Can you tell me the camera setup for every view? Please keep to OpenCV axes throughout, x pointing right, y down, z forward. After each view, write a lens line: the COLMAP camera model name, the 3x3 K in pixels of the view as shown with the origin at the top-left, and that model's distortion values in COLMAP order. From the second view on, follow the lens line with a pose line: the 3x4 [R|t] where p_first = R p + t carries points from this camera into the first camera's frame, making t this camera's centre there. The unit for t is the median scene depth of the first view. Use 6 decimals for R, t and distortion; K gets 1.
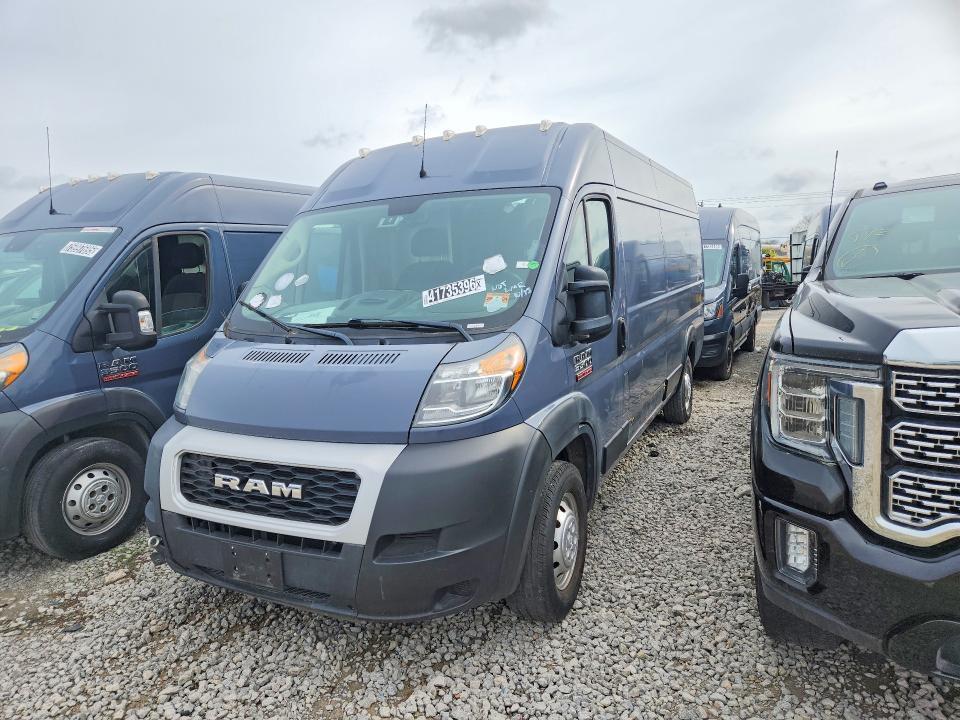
lens RADIAL K [[660.8, 0, 465.2], [0, 660.8, 370.2], [0, 0, 1]] dist [0.028001, -0.004816]
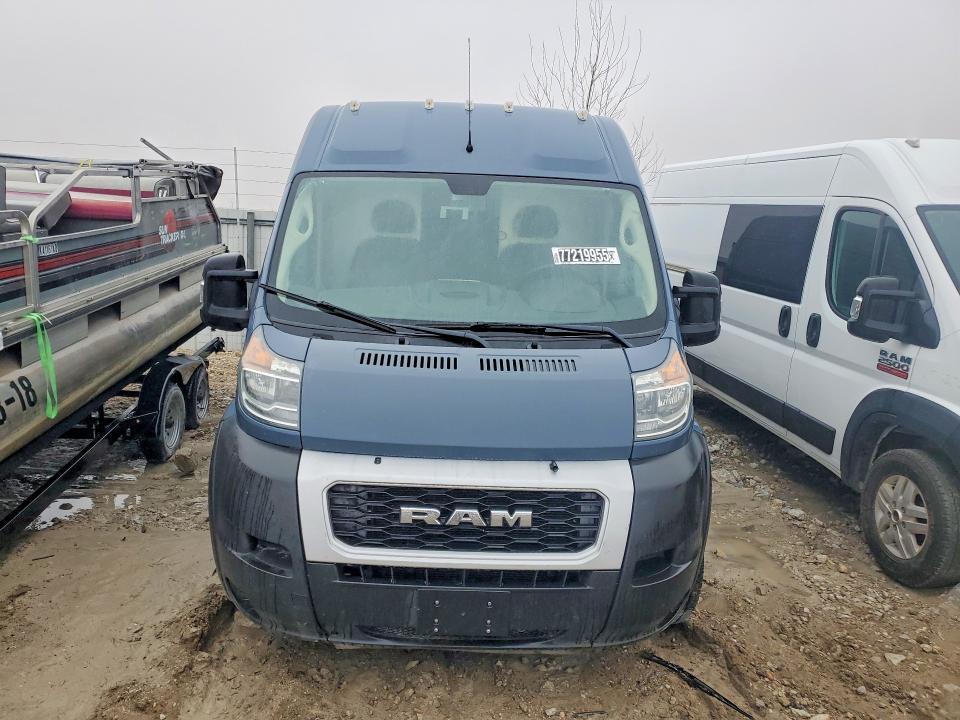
lens RADIAL K [[752.5, 0, 464.7], [0, 752.5, 346.0], [0, 0, 1]] dist [0.069194, -0.040298]
pose [[0.883516, -0.001478, 0.468400, -0.766647], [-0.005776, 0.999885, 0.014049, -0.061143], [-0.468366, -0.015118, 0.883405, 0.136684]]
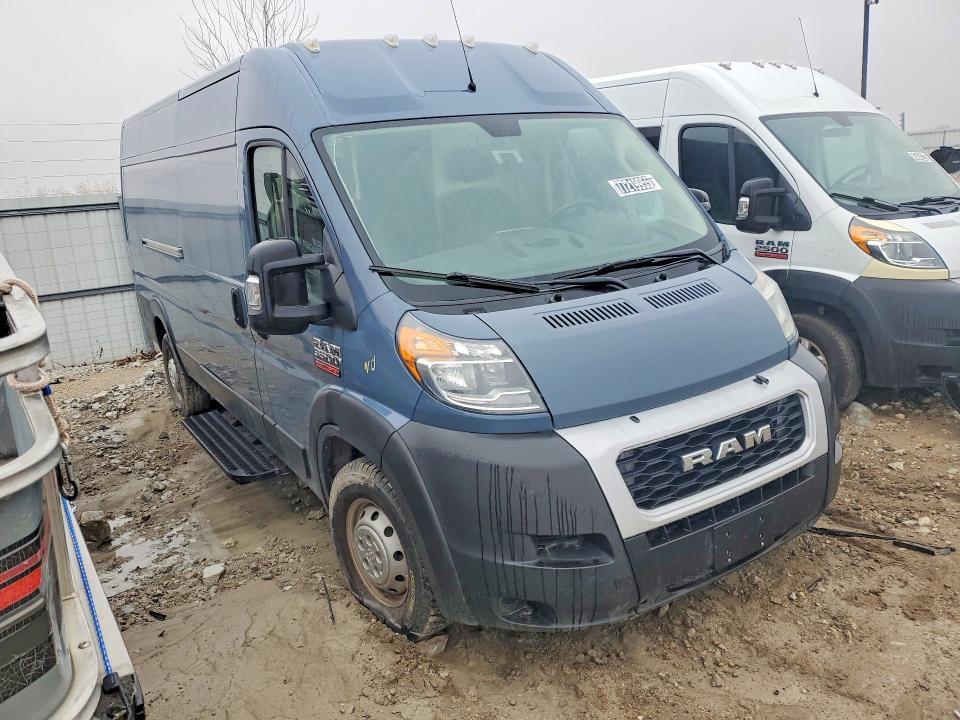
lens RADIAL K [[752.5, 0, 467.1], [0, 752.5, 355.7], [0, 0, 1]] dist [0.069194, -0.040298]
pose [[0.515642, -0.208182, 0.831128, -1.284192], [0.178708, 0.974830, 0.133304, -0.136933], [-0.837960, 0.079792, 0.539867, 0.731451]]
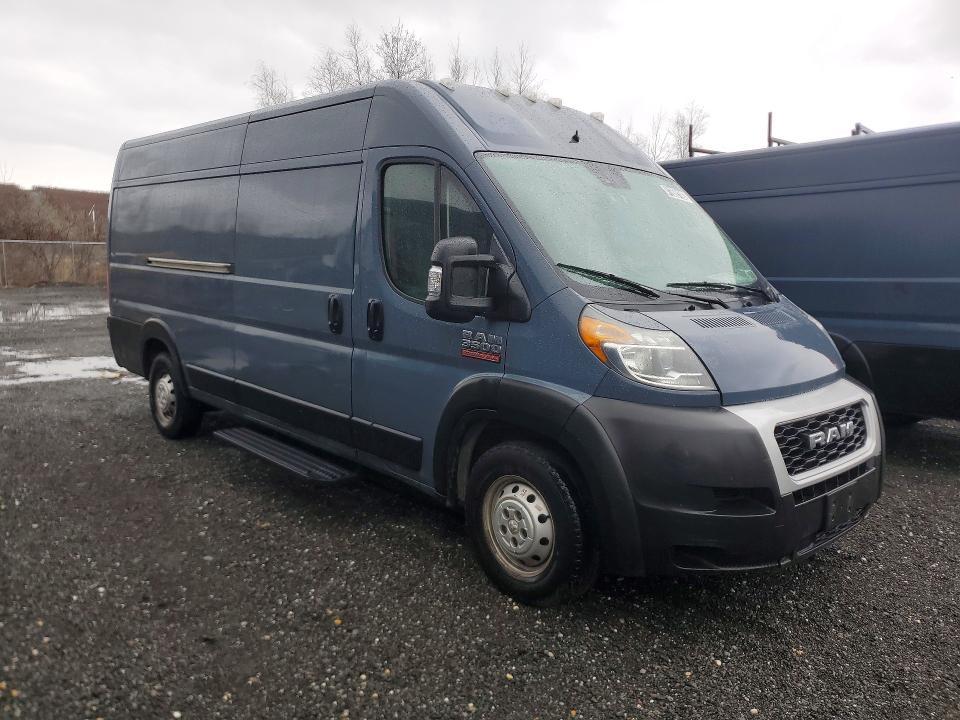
lens RADIAL K [[752.2, 0, 475.1], [0, 752.2, 366.1], [0, 0, 1]] dist [0.052900, -0.001232]
pose [[0.338380, -0.094707, 0.936232, -1.651549], [0.095920, 0.993212, 0.065803, -0.074147], [-0.936108, 0.067537, 0.345167, 1.098751]]
